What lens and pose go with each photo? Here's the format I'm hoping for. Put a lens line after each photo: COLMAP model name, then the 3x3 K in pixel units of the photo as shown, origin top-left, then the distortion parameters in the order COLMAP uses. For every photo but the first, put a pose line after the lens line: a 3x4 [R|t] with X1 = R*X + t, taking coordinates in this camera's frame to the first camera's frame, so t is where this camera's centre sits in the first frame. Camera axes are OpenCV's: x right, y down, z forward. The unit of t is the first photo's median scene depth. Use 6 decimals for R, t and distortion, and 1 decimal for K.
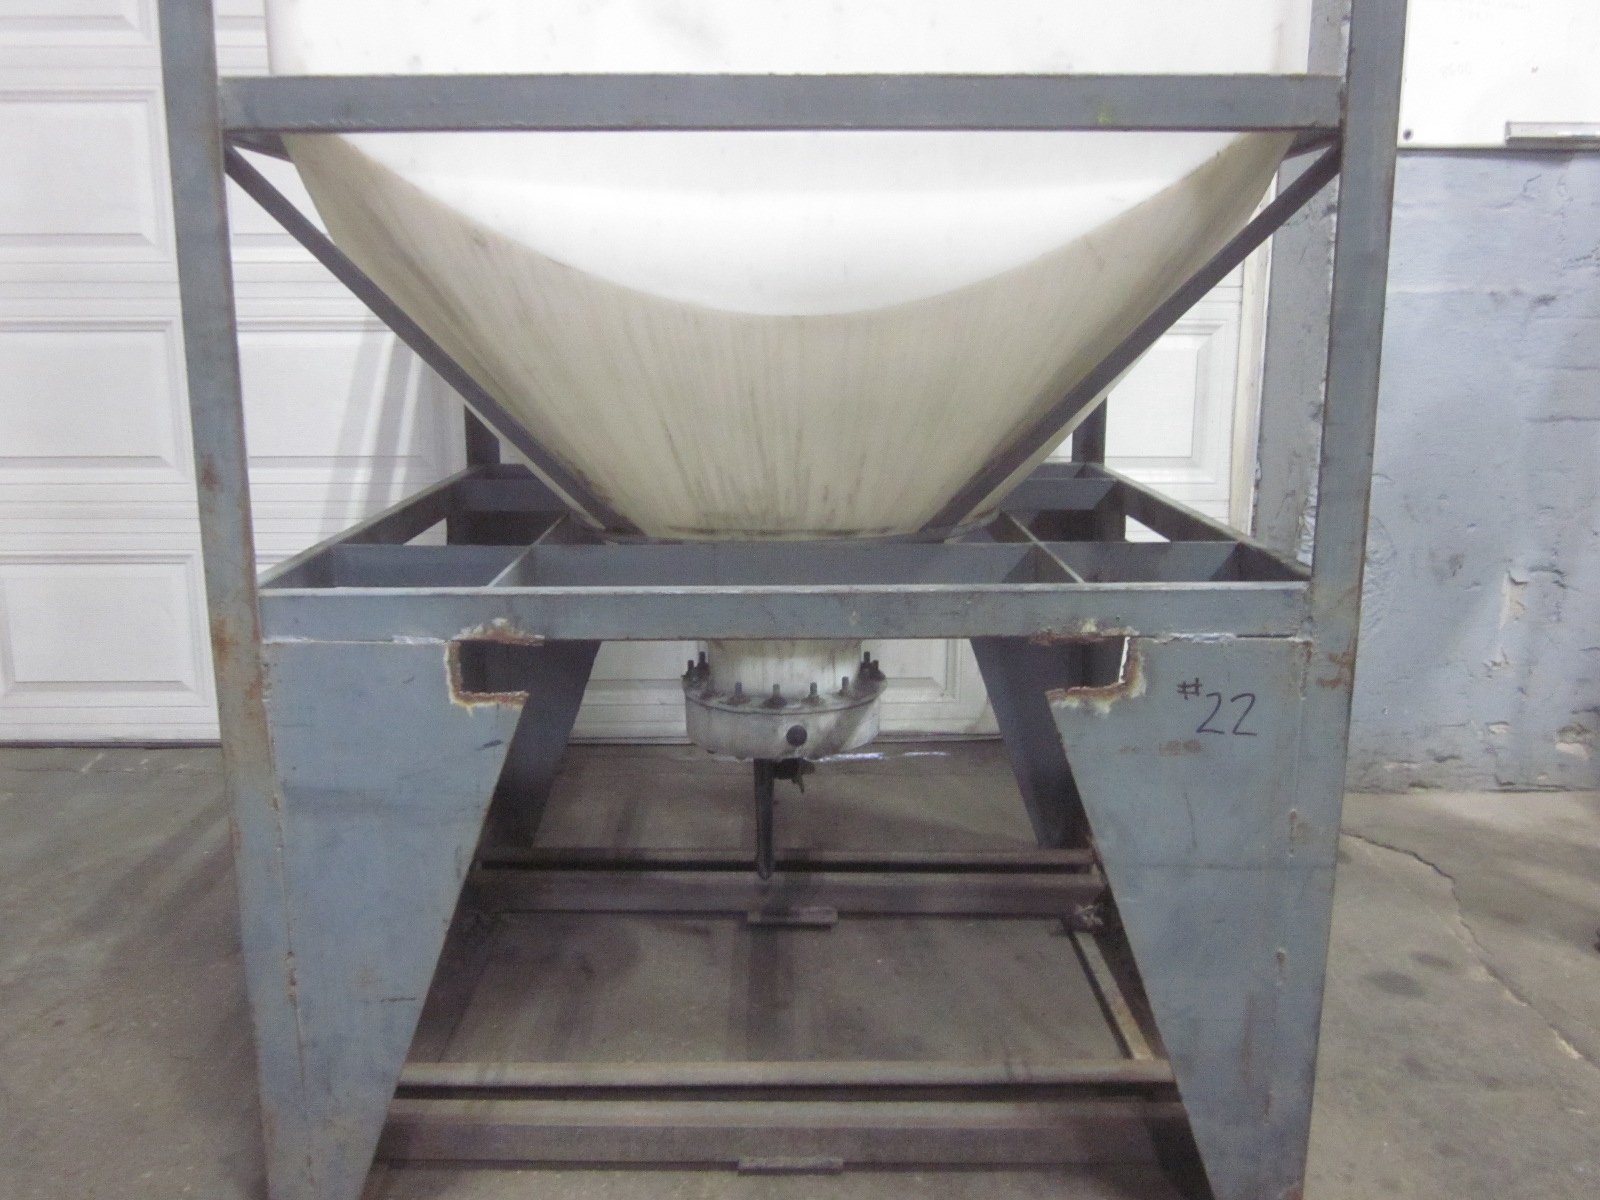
lens RADIAL K [[1373.2, 0, 804.9], [0, 1373.2, 592.4], [0, 0, 1]] dist [-0.039793, 0.018240]
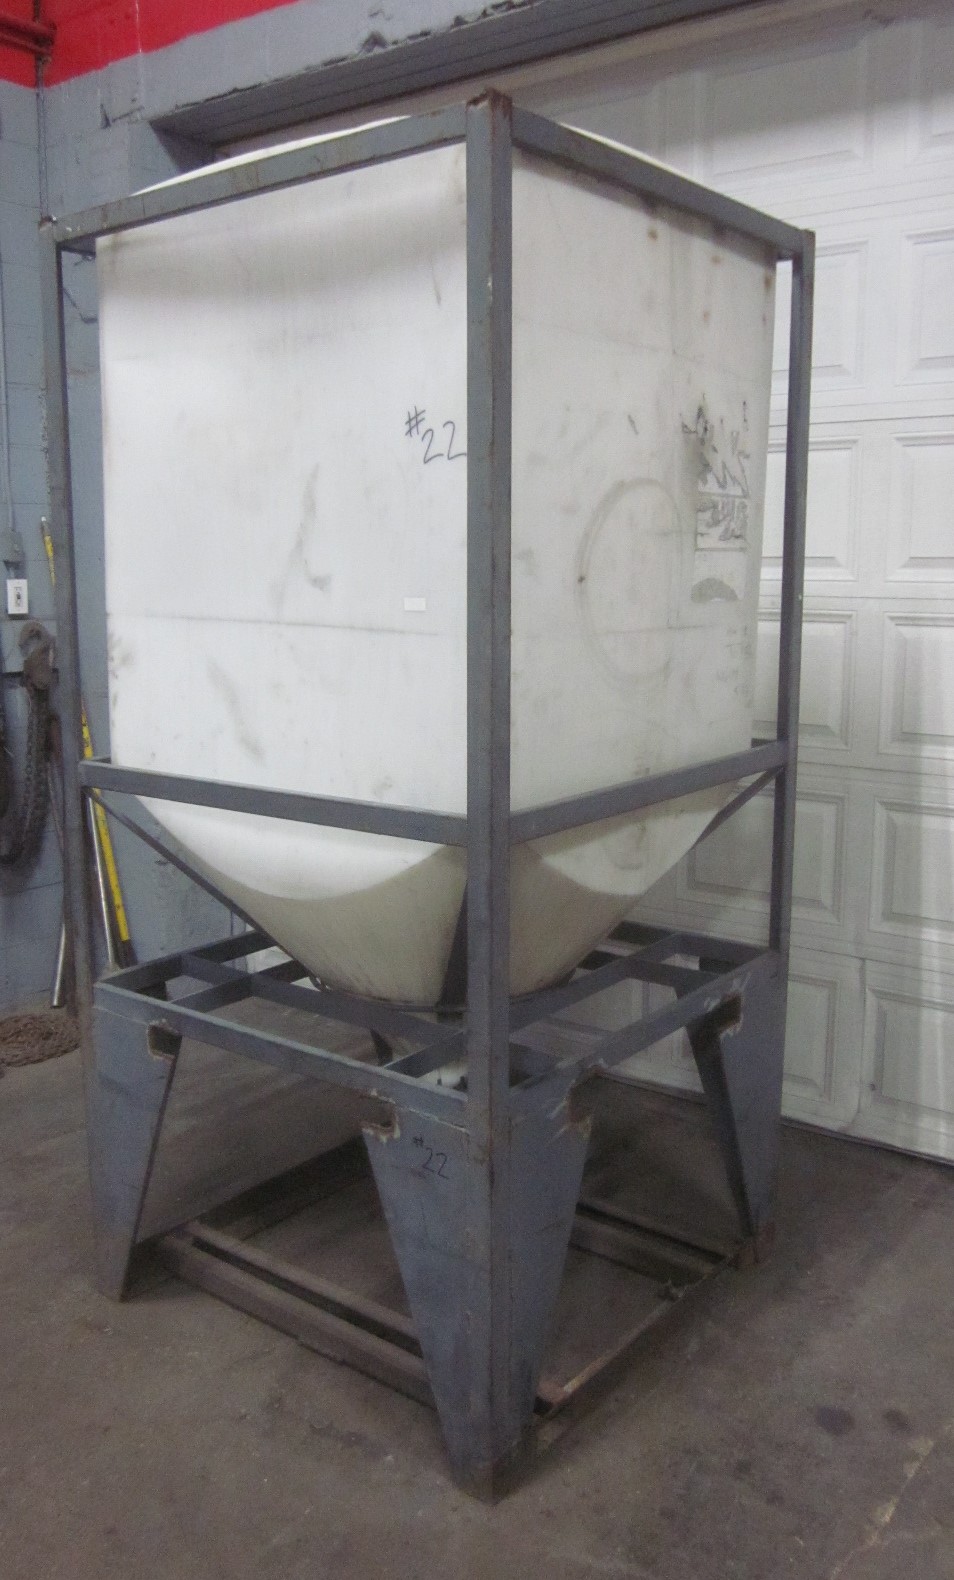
lens RADIAL K [[1364.1, 0, 469.1], [0, 1364.1, 792.2], [0, 0, 1]] dist [-0.032759, -0.005135]
pose [[0.771508, 0.107357, -0.627097, 1.156248], [-0.126323, 0.991885, 0.014394, -0.341161], [0.623553, 0.068111, 0.778809, -0.287326]]
